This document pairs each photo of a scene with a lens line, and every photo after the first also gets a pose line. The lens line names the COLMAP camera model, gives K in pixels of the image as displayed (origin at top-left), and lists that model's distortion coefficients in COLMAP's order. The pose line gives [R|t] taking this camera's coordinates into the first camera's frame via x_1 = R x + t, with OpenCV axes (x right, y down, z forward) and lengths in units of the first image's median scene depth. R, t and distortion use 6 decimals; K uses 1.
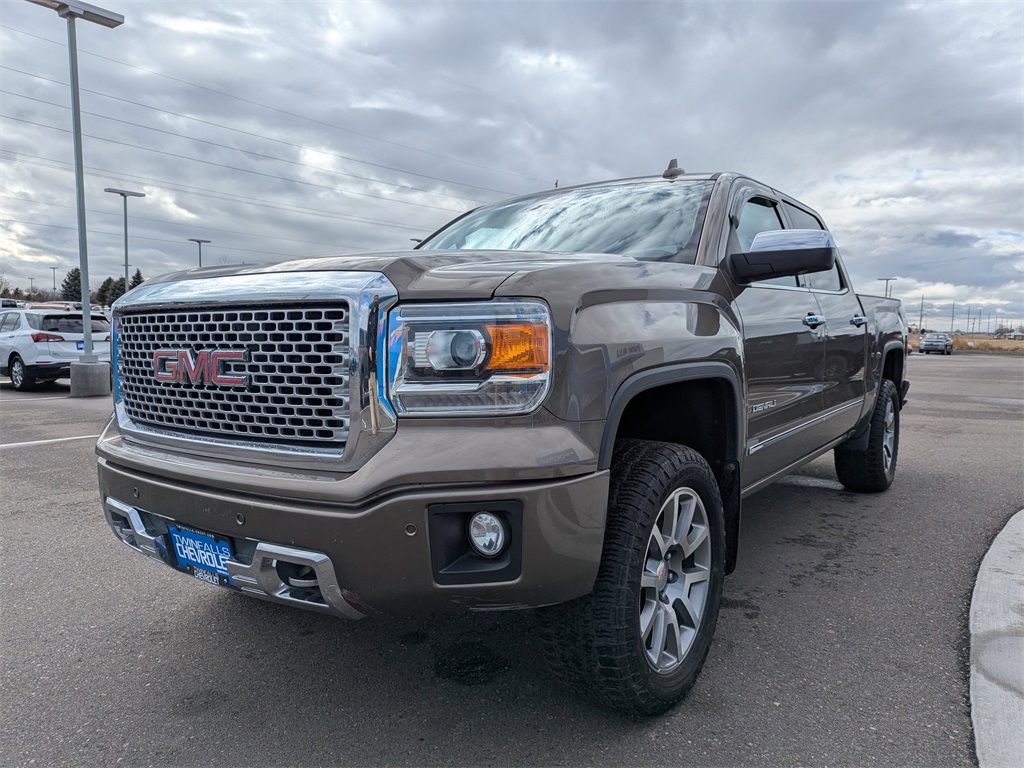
lens RADIAL K [[731.4, 0, 504.1], [0, 731.4, 387.0], [0, 0, 1]] dist [0.049693, -0.035600]
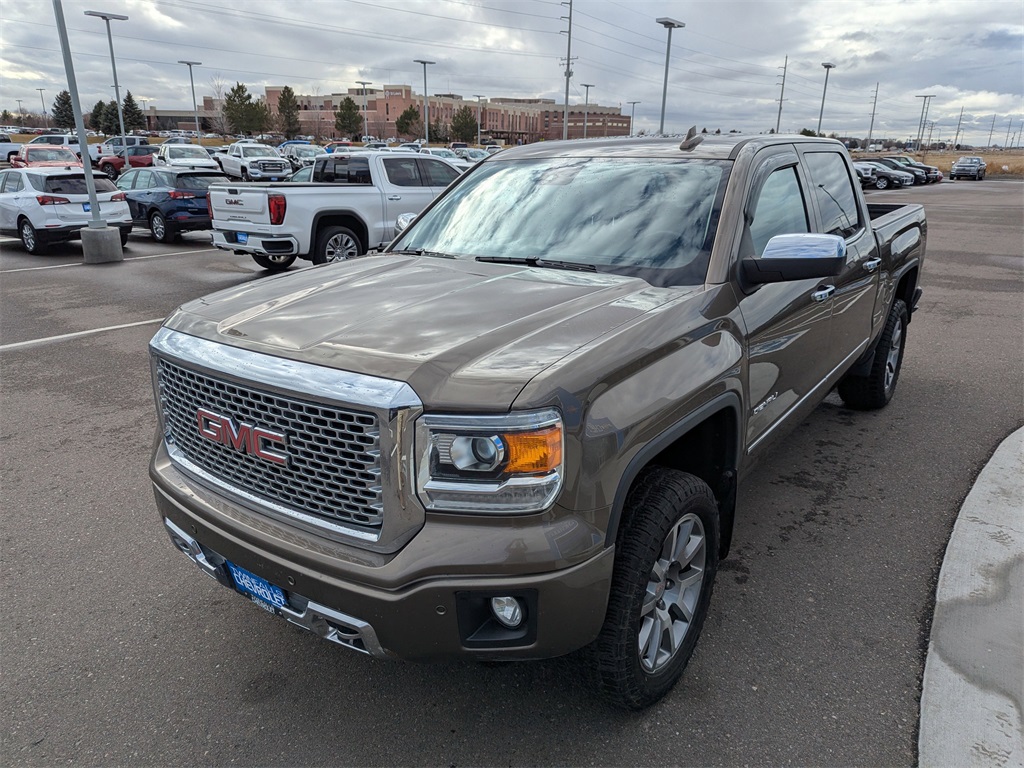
lens RADIAL K [[731.4, 0, 504.0], [0, 731.4, 379.9], [0, 0, 1]] dist [0.049693, -0.035600]
pose [[0.999835, -0.005782, -0.017200, -0.004154], [0.009465, 0.974892, 0.222475, -0.298427], [0.015482, -0.222602, 0.974787, -0.034830]]
